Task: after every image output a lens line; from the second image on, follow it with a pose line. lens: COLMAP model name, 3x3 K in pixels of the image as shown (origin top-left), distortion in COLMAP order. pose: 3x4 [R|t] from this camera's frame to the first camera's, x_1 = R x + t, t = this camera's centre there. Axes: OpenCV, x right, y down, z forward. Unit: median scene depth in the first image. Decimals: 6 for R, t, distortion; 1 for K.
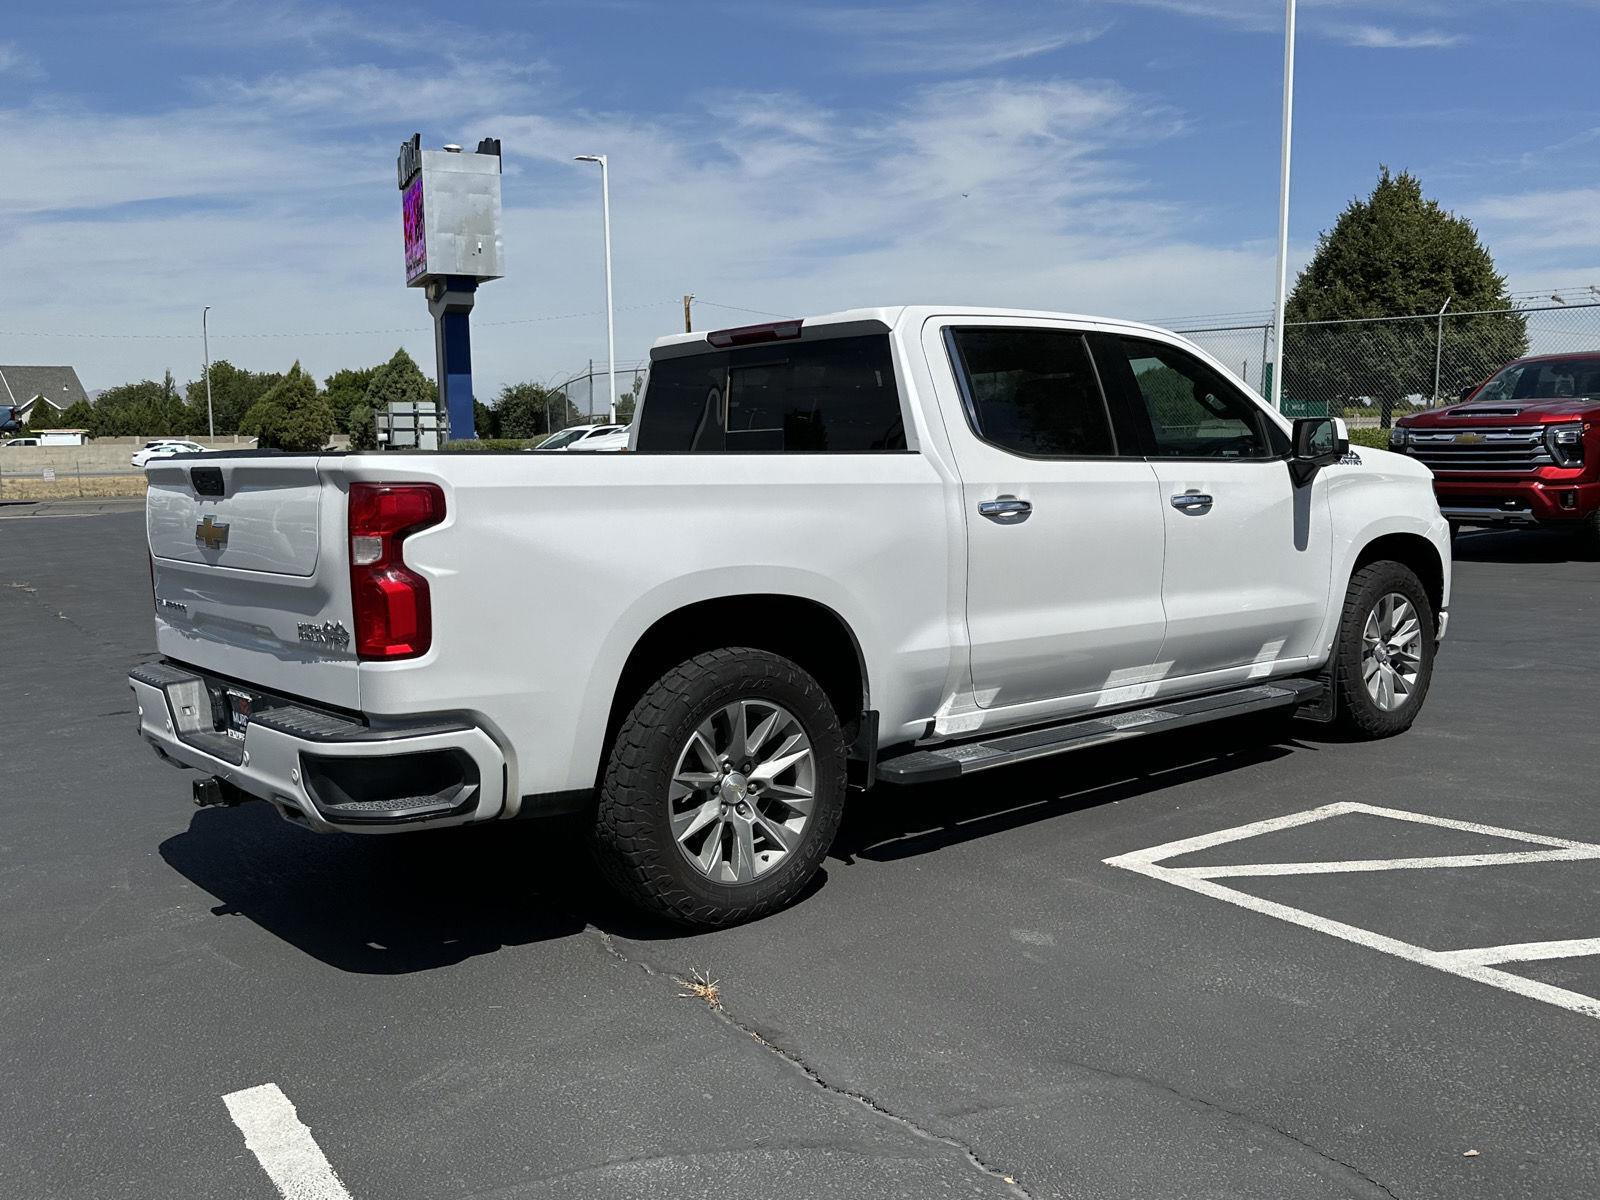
lens RADIAL K [[1419.8, 0, 812.9], [0, 1419.8, 604.4], [0, 0, 1]] dist [0.165985, -0.348478]
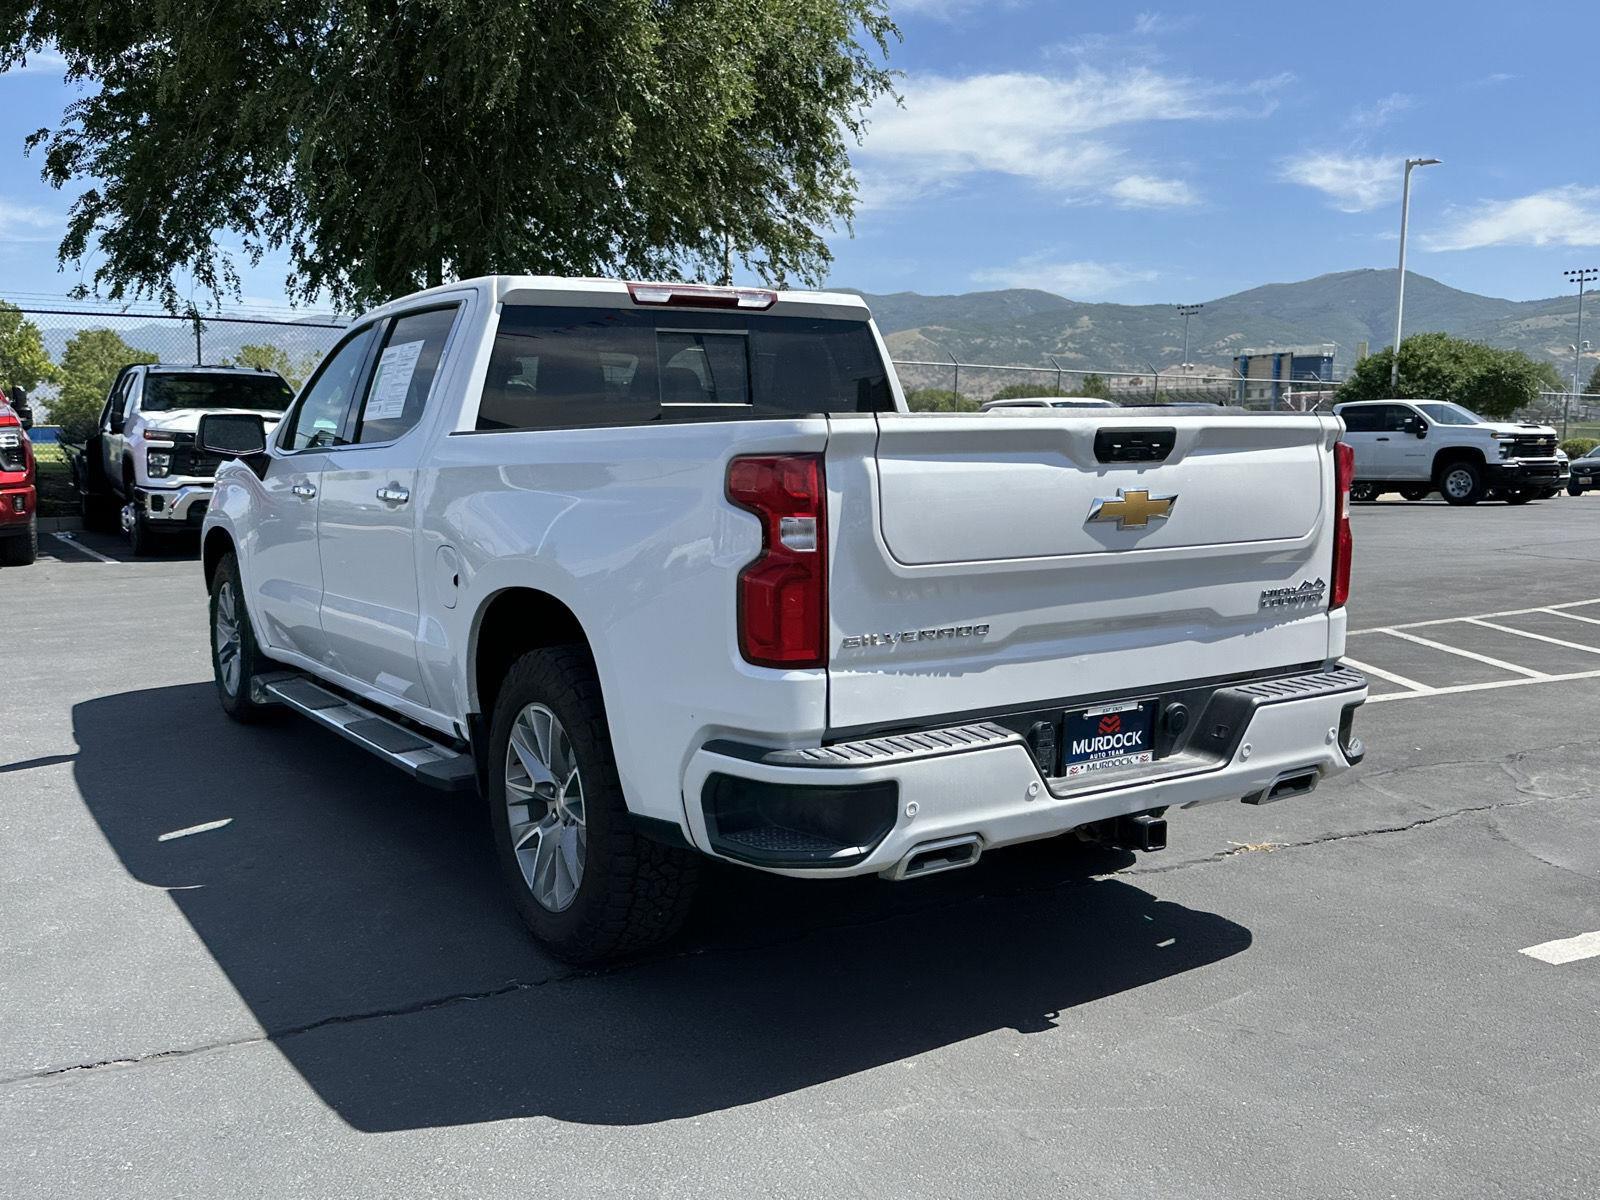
lens RADIAL K [[1417.8, 0, 813.5], [0, 1417.8, 588.4], [0, 0, 1]] dist [0.166652, -0.304020]
pose [[0.133605, -0.086297, 0.987270, -1.044900], [0.110697, 0.991267, 0.071666, -0.070187], [-0.984833, 0.099713, 0.141991, 0.906744]]
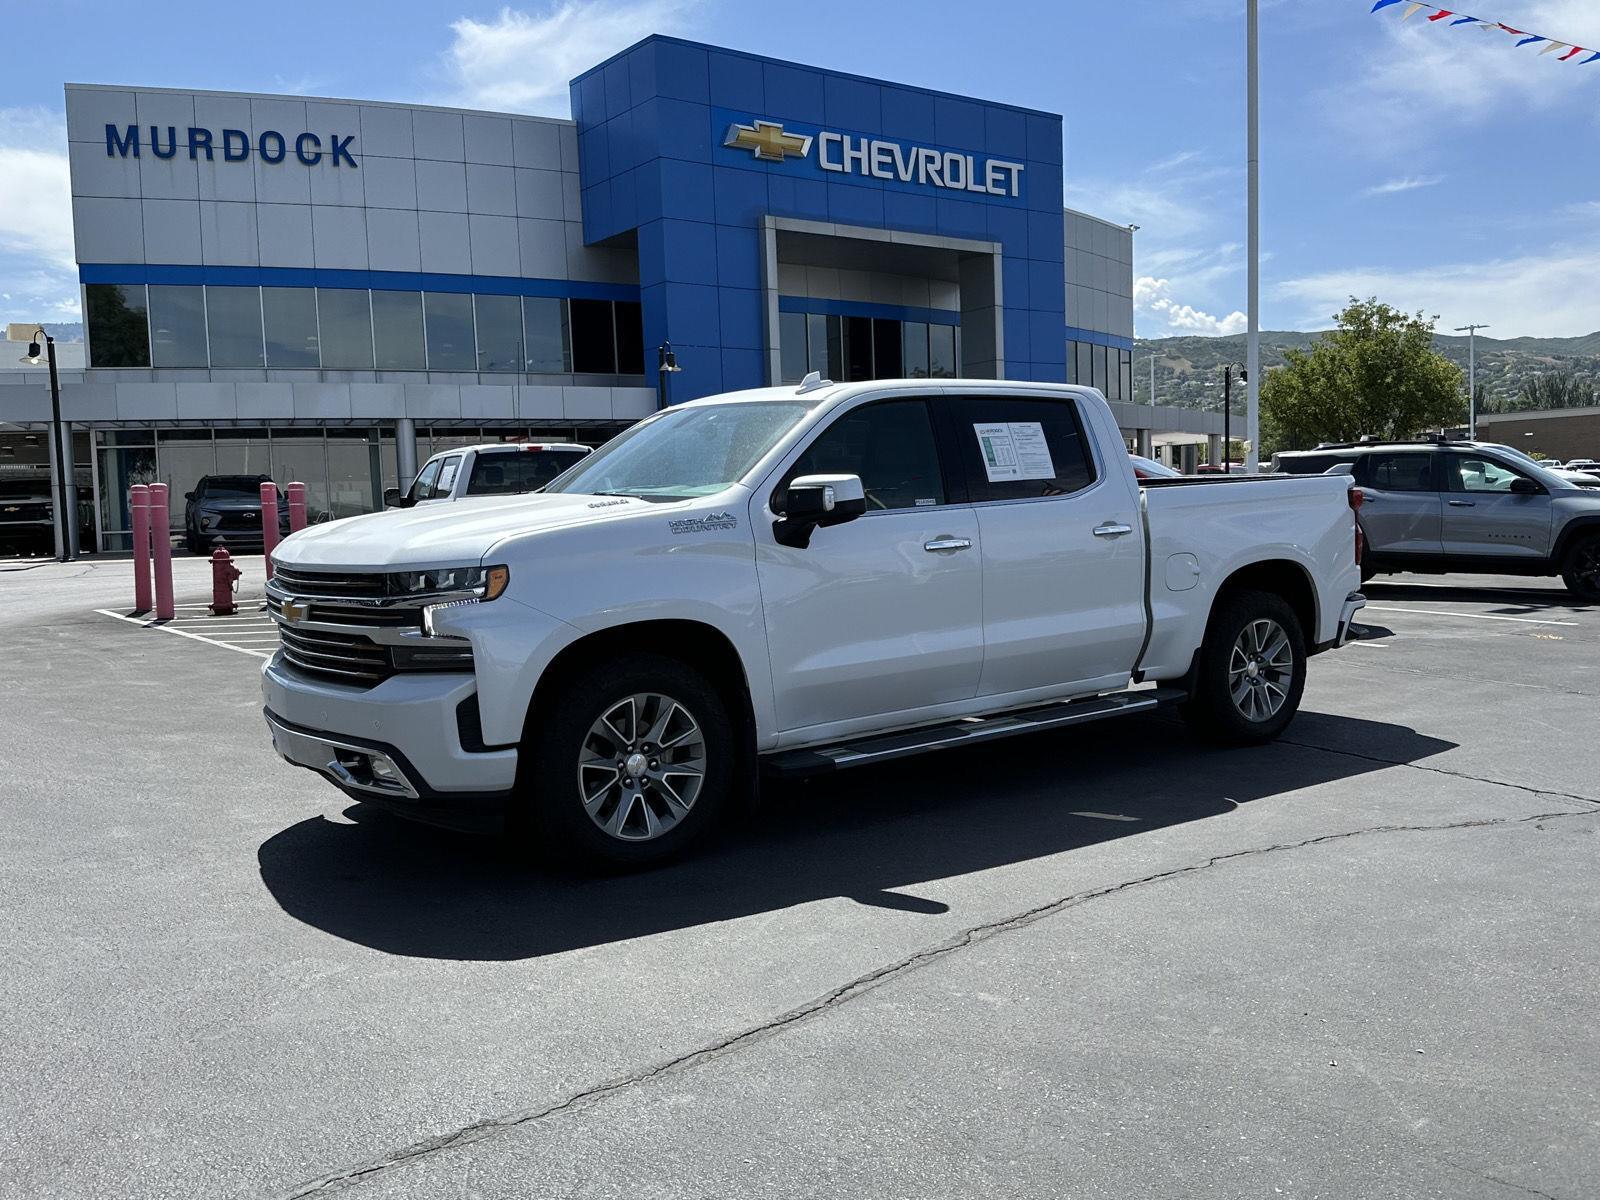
lens RADIAL K [[1419.8, 0, 812.9], [0, 1419.8, 604.4], [0, 0, 1]] dist [0.165985, -0.348478]
pose [[-0.997370, 0.037047, 0.062297, 0.077548], [0.048345, 0.980404, 0.190971, -0.304475], [-0.054001, 0.193481, -0.979617, 2.712604]]
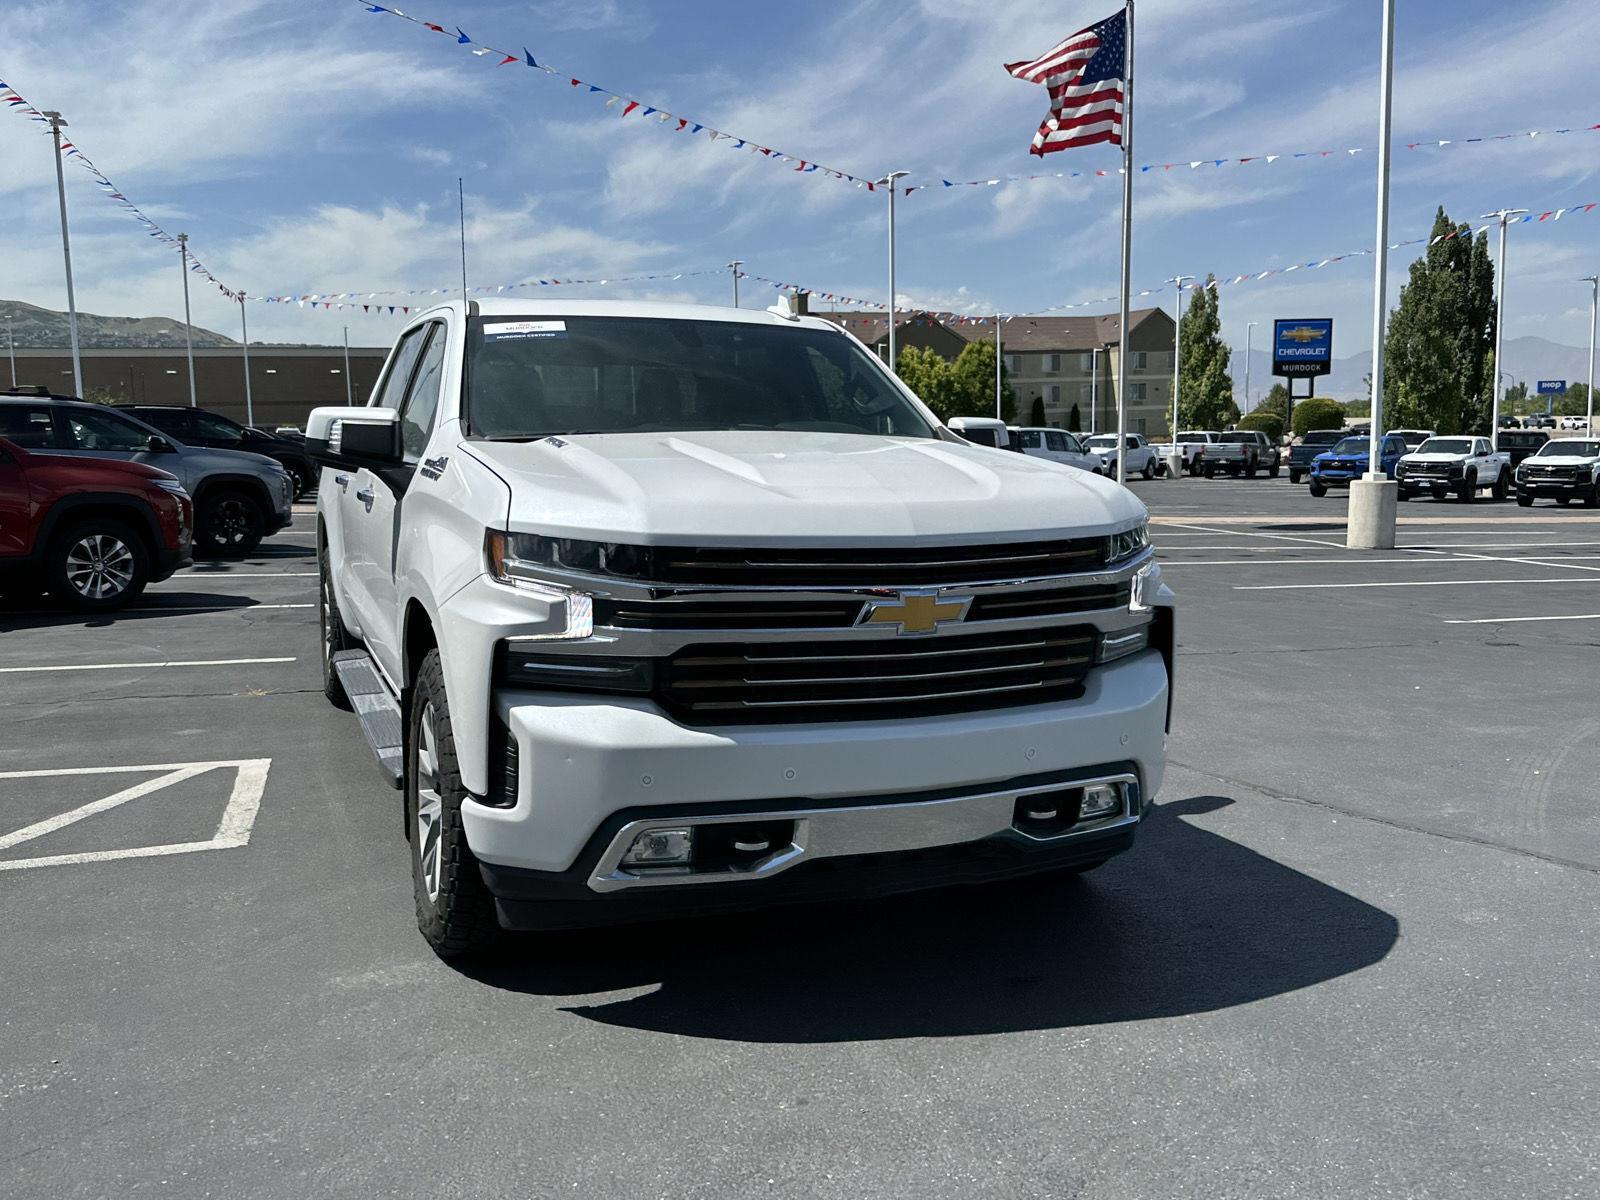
lens RADIAL K [[1419.8, 0, 812.9], [0, 1419.8, 604.4], [0, 0, 1]] dist [0.165985, -0.348478]
pose [[-0.320194, 0.134888, -0.937700, 1.217604], [-0.099529, 0.979544, 0.174893, -0.225167], [0.942109, 0.149328, -0.300218, 1.796195]]
